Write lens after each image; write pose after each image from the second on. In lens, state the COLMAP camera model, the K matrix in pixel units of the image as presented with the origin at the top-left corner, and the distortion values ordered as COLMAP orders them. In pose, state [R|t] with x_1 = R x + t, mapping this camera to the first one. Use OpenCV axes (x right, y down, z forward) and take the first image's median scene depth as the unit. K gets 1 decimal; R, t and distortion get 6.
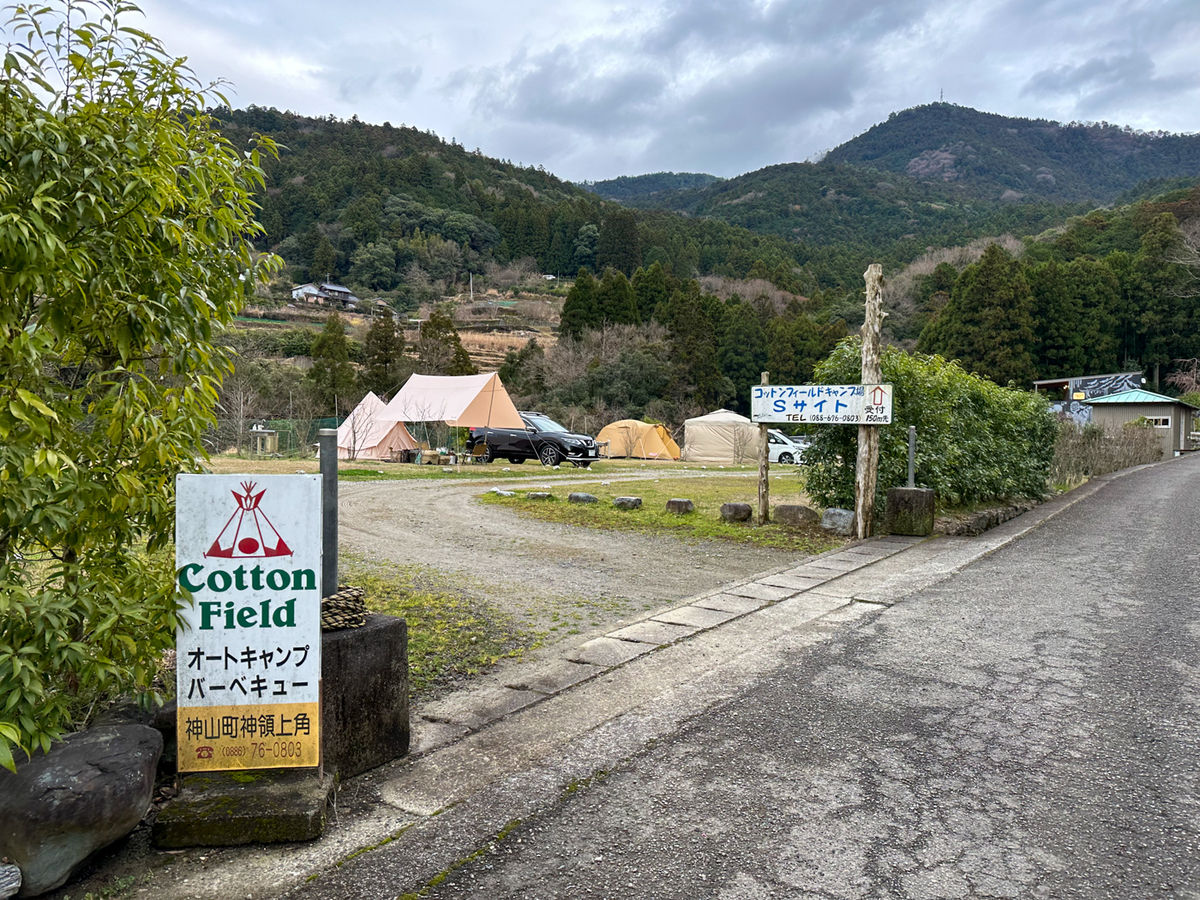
lens RADIAL K [[2570.2, 0, 600.1], [0, 2570.2, 448.5], [0, 0, 1]] dist [0.160720, 0.000000]
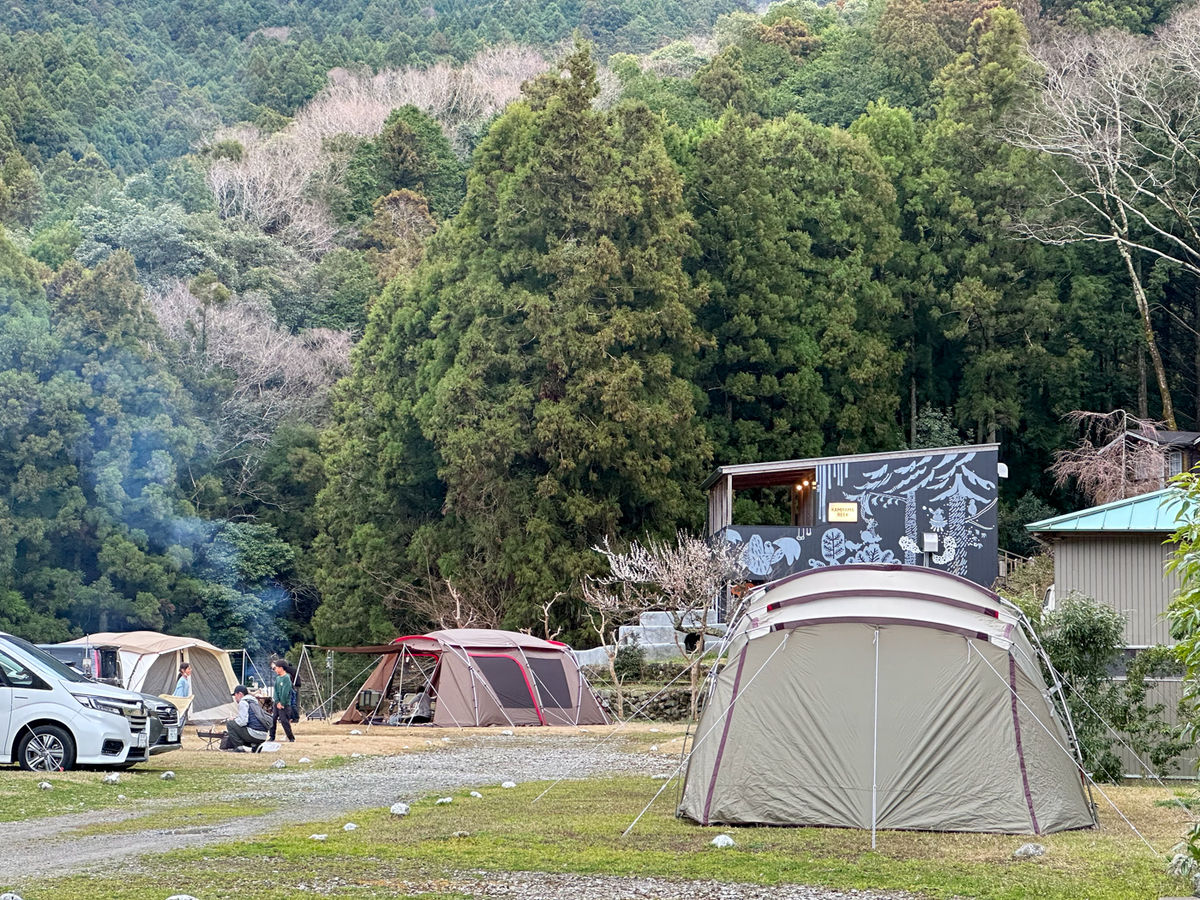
lens RADIAL K [[2570.2, 0, 599.6], [0, 2570.2, 446.3], [0, 0, 1]] dist [0.160720, 0.000000]
pose [[0.894600, 0.023865, 0.446231, 0.008829], [0.002471, 0.998294, -0.058343, -0.009335], [-0.446862, 0.053296, 0.893014, 0.707803]]
